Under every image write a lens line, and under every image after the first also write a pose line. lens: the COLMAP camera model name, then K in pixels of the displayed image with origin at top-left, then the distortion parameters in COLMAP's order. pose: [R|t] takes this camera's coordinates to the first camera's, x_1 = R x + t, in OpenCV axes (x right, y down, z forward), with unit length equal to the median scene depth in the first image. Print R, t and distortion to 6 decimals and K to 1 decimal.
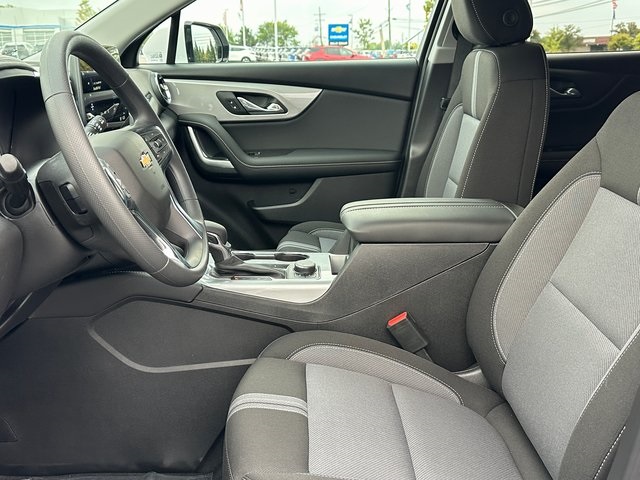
lens RADIAL K [[666.6, 0, 322.0], [0, 666.6, 239.2], [0, 0, 1]] dist [0.045316, 0.000000]
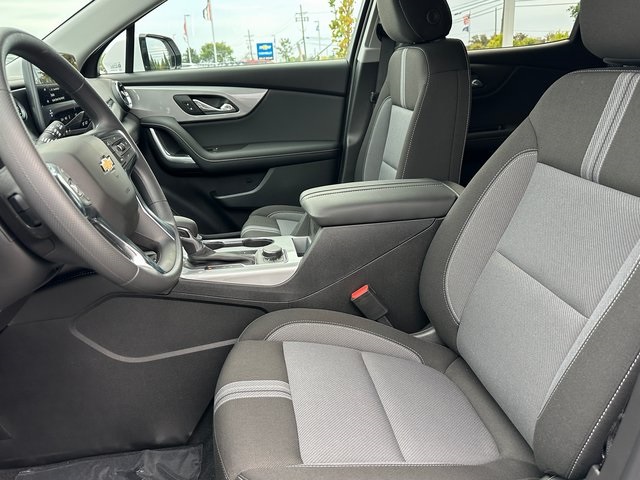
lens RADIAL K [[502.4, 0, 324.2], [0, 502.4, 241.3], [0, 0, 1]] dist [0.072542, -0.125830]
pose [[0.990657, -0.078055, 0.111826, -0.032927], [0.070836, 0.995226, 0.067140, -0.025298], [-0.116533, -0.058591, 0.991457, 0.174622]]
